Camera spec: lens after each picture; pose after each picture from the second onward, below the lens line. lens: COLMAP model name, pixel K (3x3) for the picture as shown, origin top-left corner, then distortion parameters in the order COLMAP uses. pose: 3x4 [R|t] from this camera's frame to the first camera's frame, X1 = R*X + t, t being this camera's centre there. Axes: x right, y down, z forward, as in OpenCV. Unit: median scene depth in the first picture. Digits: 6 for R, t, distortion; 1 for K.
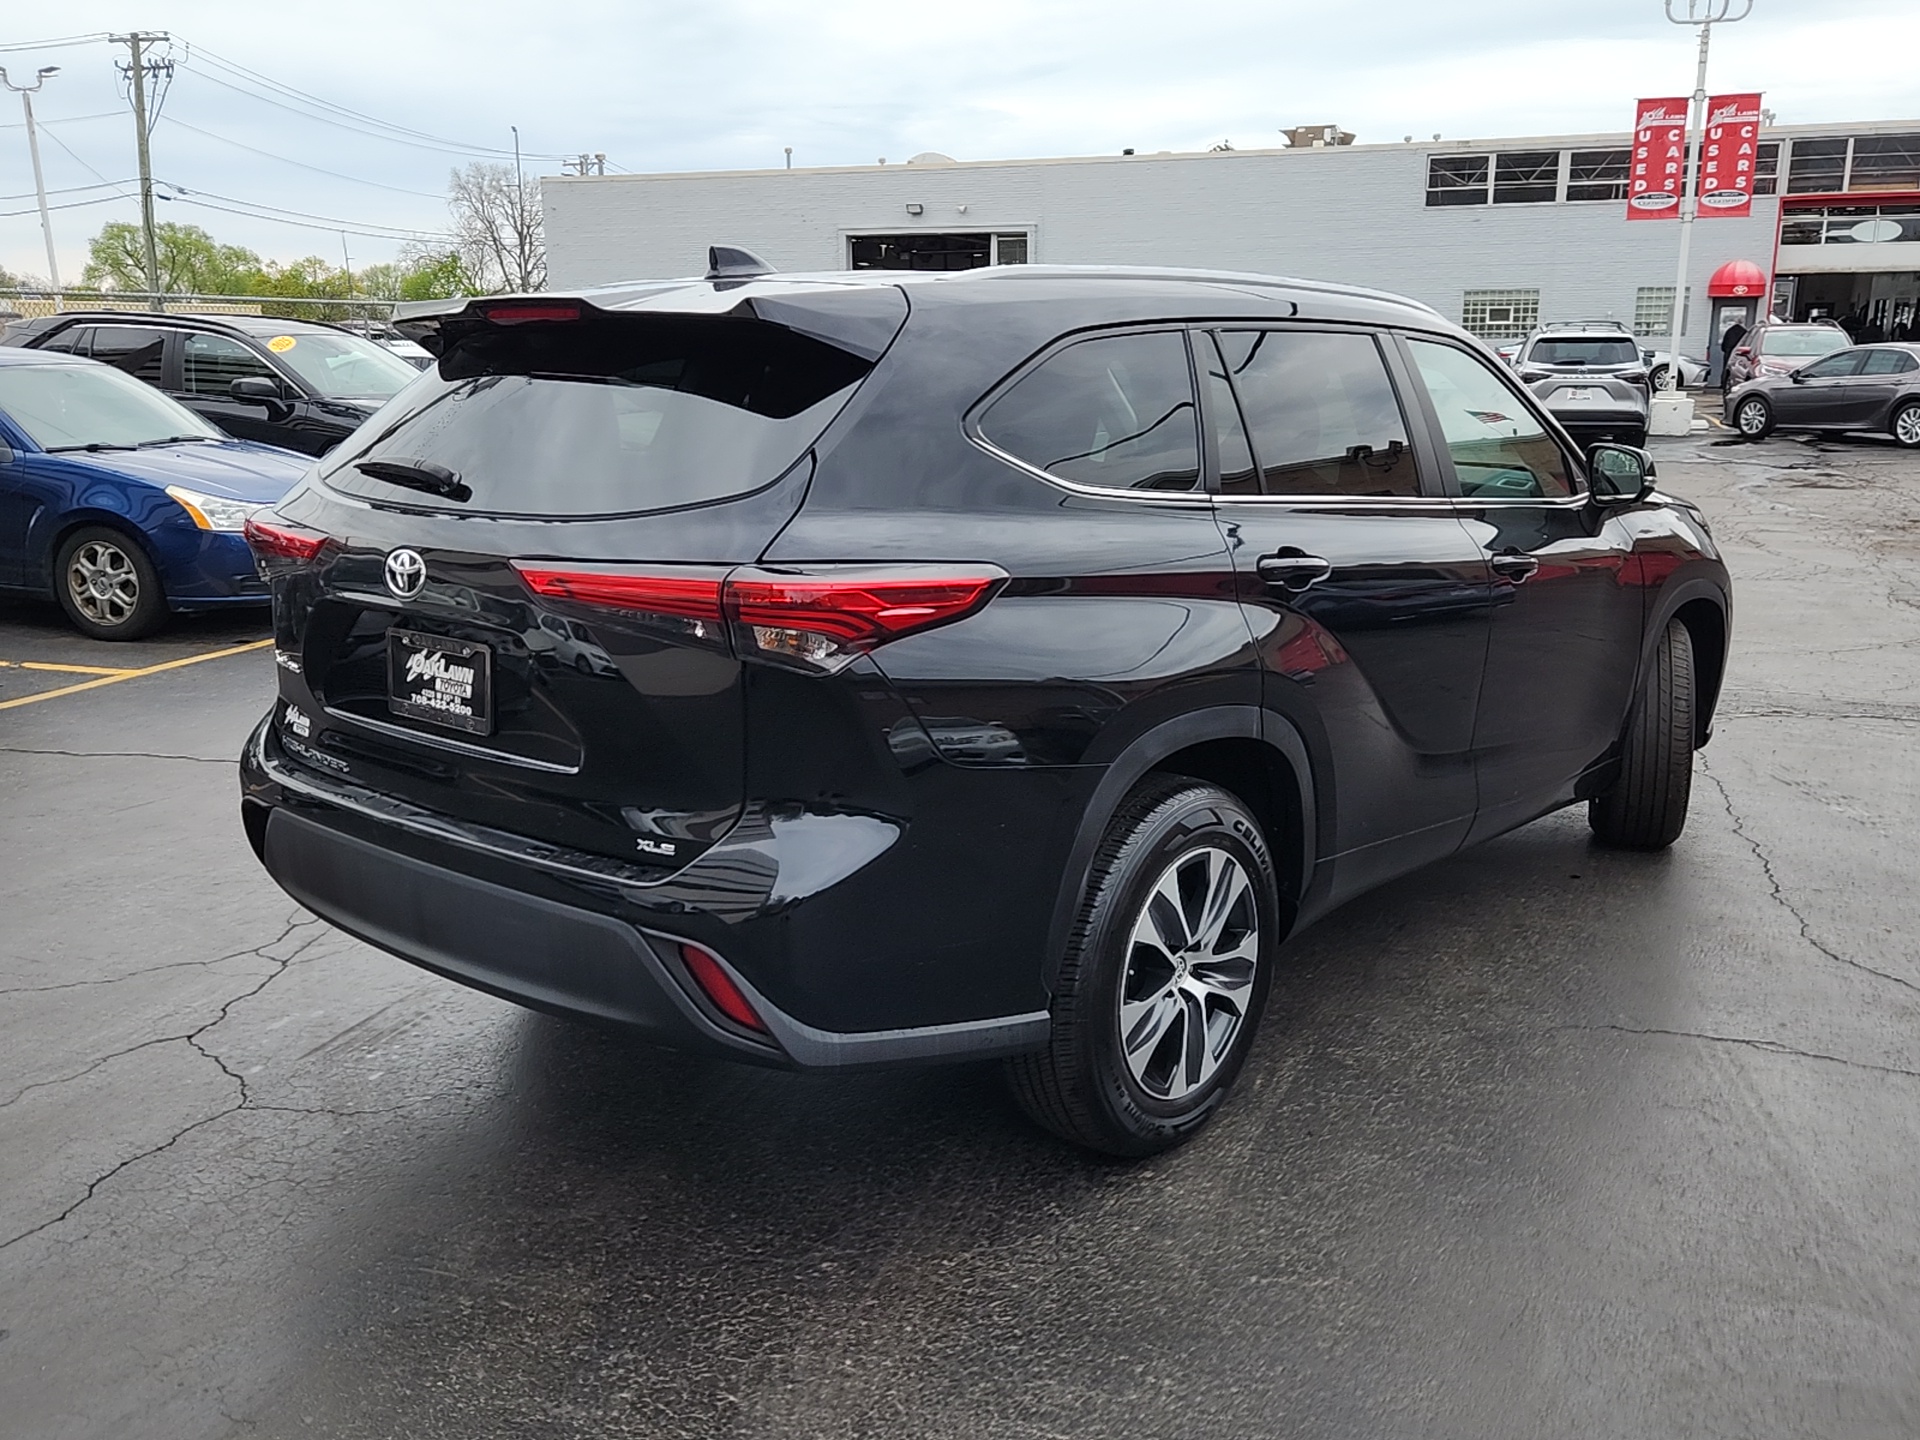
lens RADIAL K [[1754.1, 0, 948.7], [0, 1754.1, 710.1], [0, 0, 1]] dist [0.046684, -0.012289]
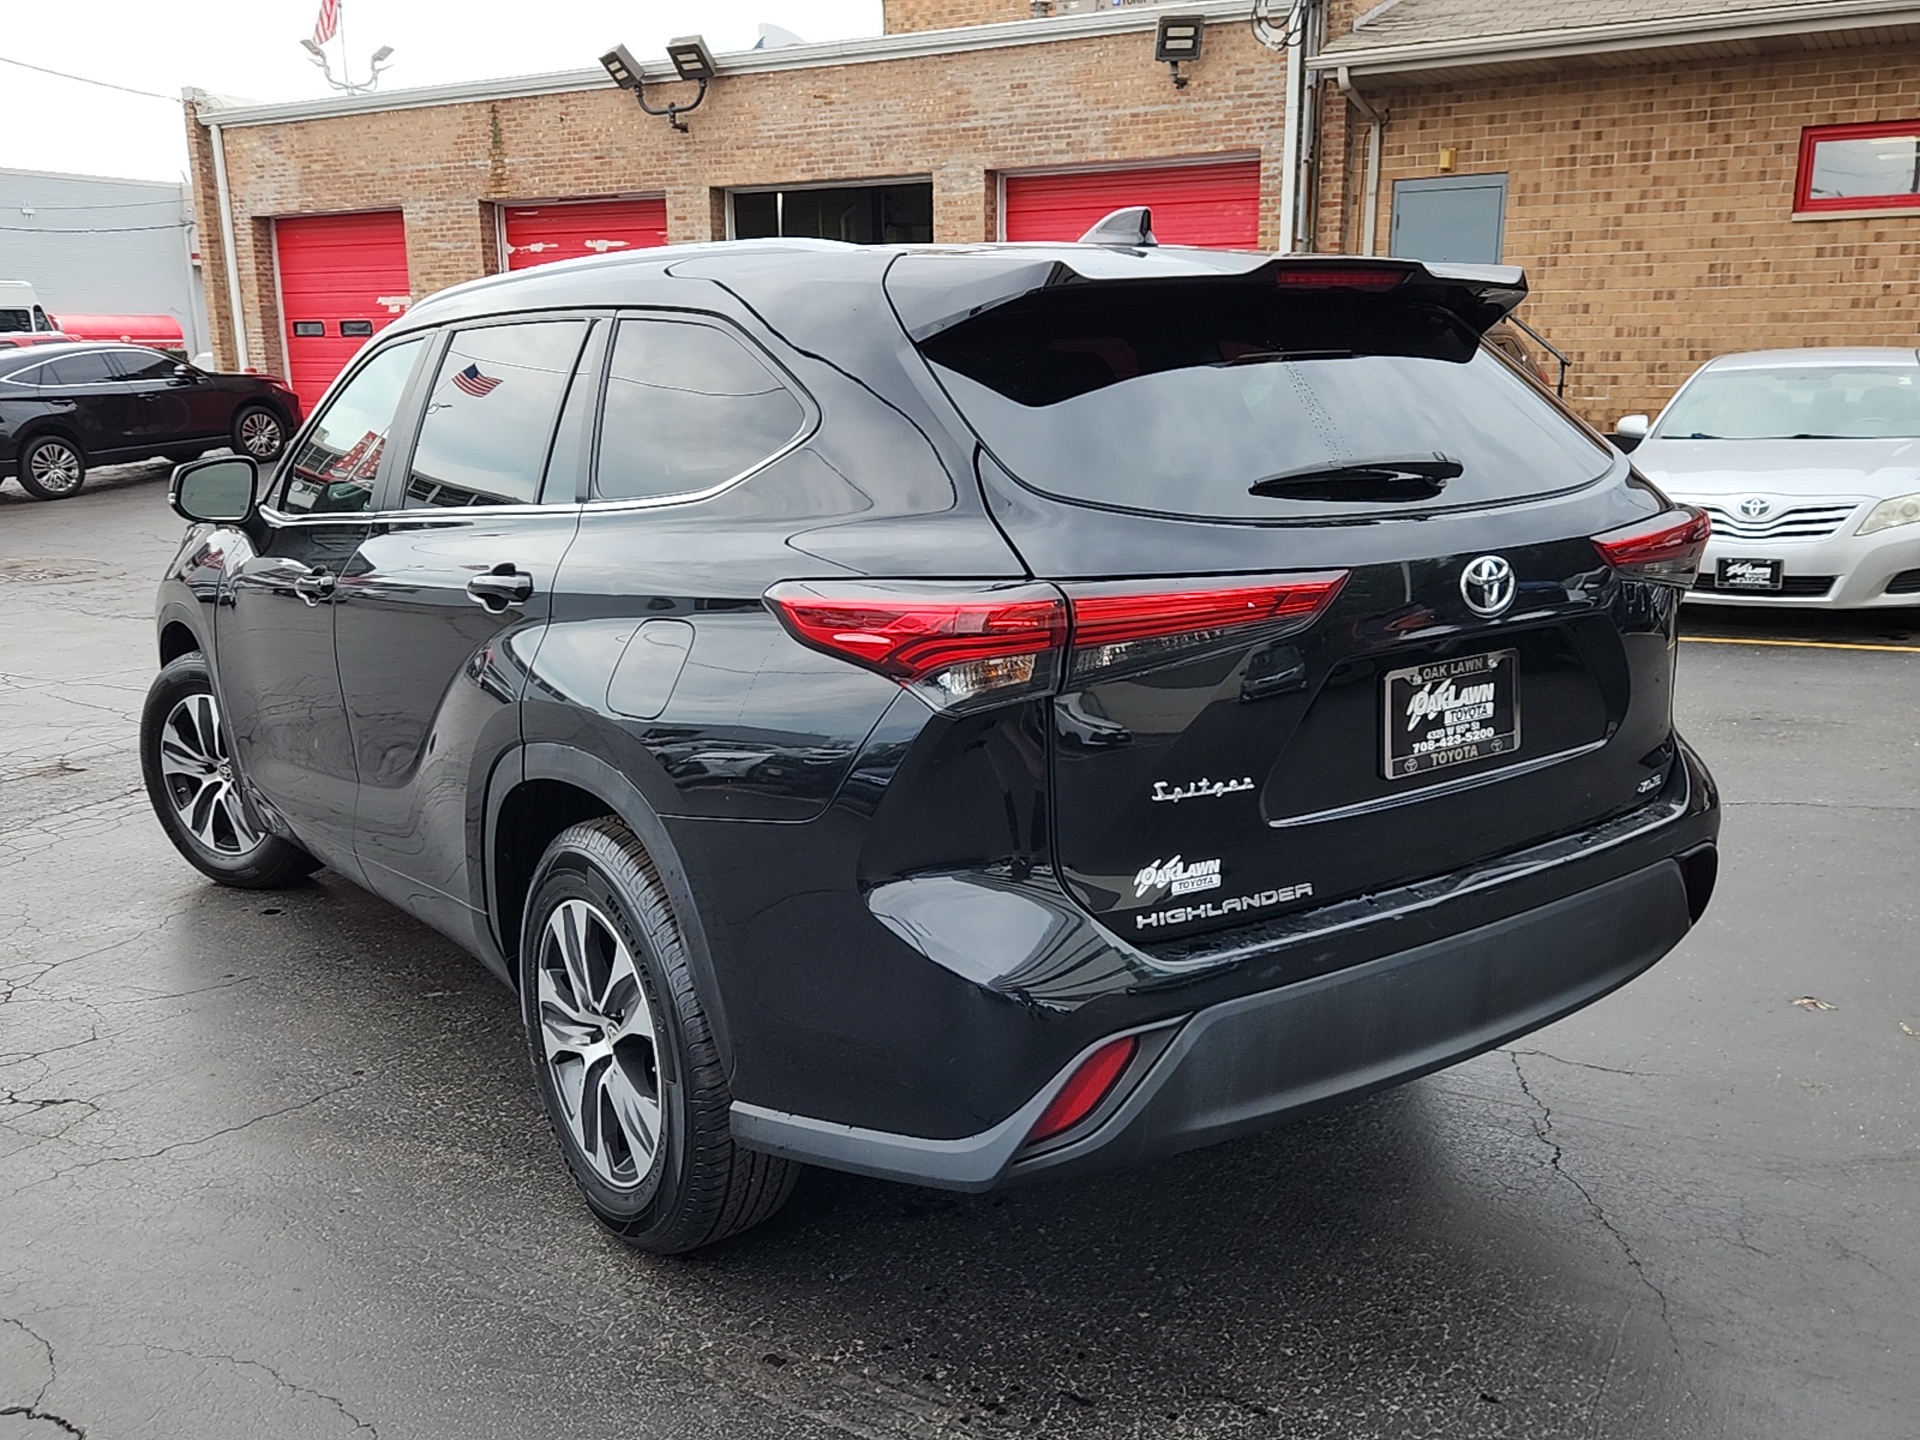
lens RADIAL K [[1679.5, 0, 978.4], [0, 1679.5, 742.7], [0, 0, 1]] dist [0.090160, -0.077866]
pose [[0.210822, -0.220358, 0.952364, -0.167755], [0.215366, 0.960792, 0.174633, -0.029109], [-0.953505, 0.168291, 0.250014, 0.154445]]
